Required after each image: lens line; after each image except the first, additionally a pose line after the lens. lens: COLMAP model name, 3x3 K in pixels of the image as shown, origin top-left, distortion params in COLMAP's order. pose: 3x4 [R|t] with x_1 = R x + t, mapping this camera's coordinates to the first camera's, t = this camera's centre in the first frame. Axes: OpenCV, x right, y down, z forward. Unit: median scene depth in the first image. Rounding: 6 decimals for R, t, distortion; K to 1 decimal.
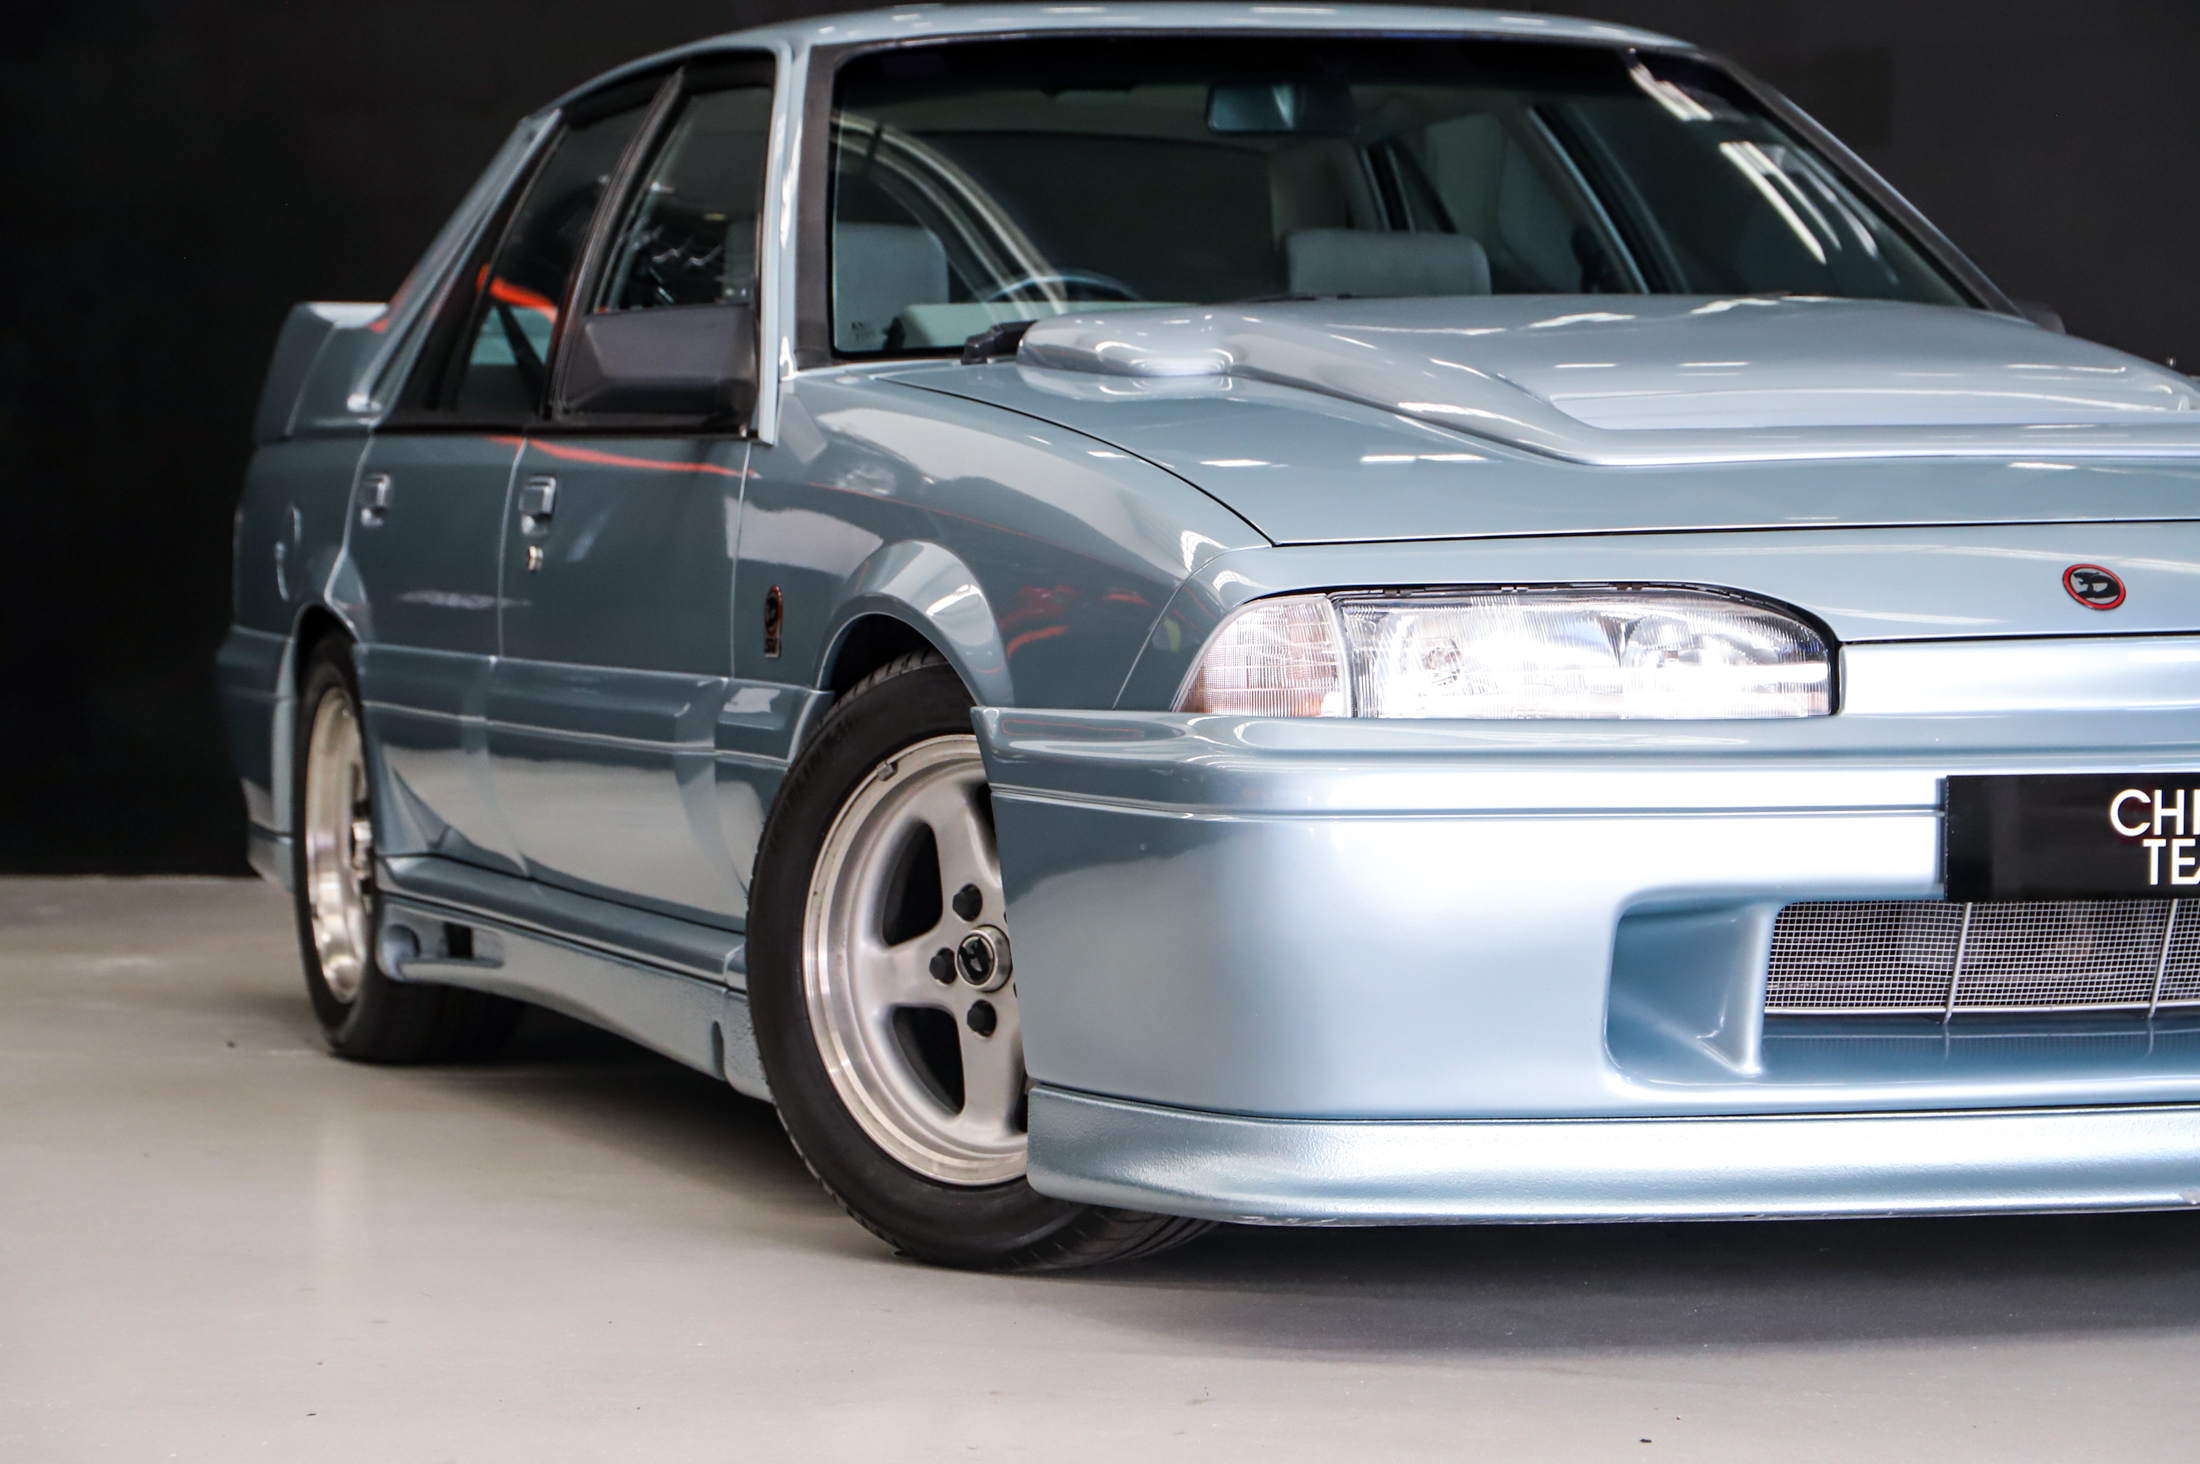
lens RADIAL K [[6167.9, 0, 1087.9], [0, 6167.9, 728.6], [0, 0, 1]] dist [0.470705, 0.000000]
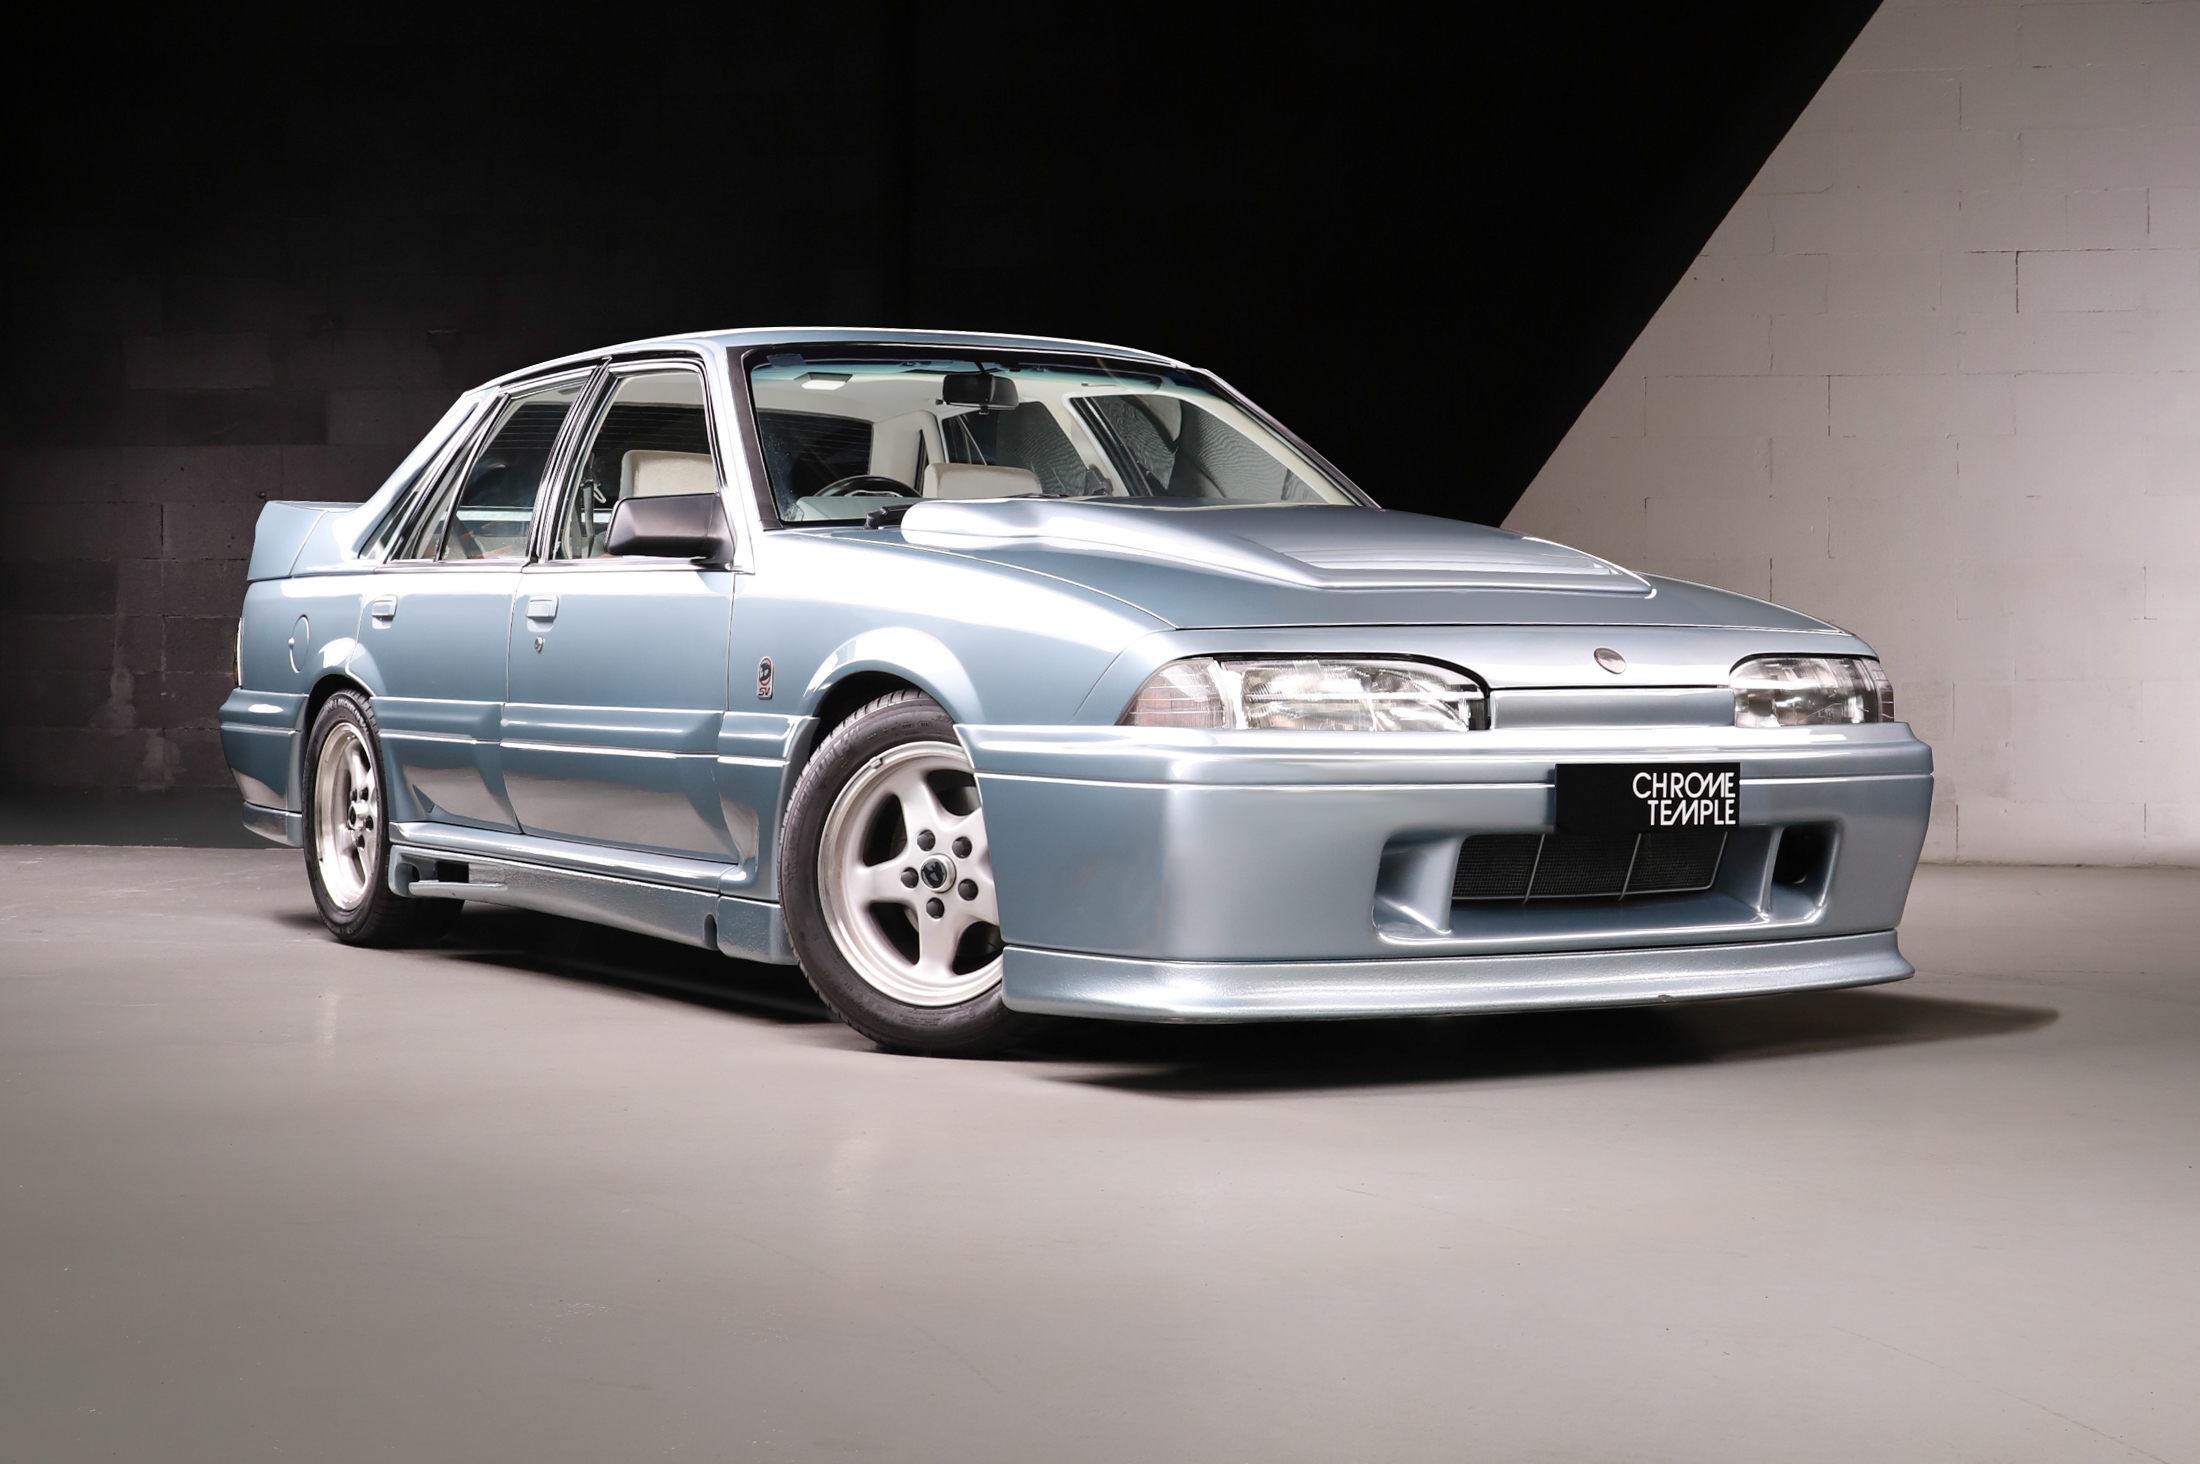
lens RADIAL K [[3417.0, 0, 1115.1], [0, 3417.0, 668.6], [0, 0, 1]] dist [0.024533, 0.000000]
pose [[0.972642, 0.011587, 0.232022, -0.187882], [-0.004076, 0.999453, -0.032825, 0.011456], [-0.232275, 0.030981, 0.972157, 0.067518]]
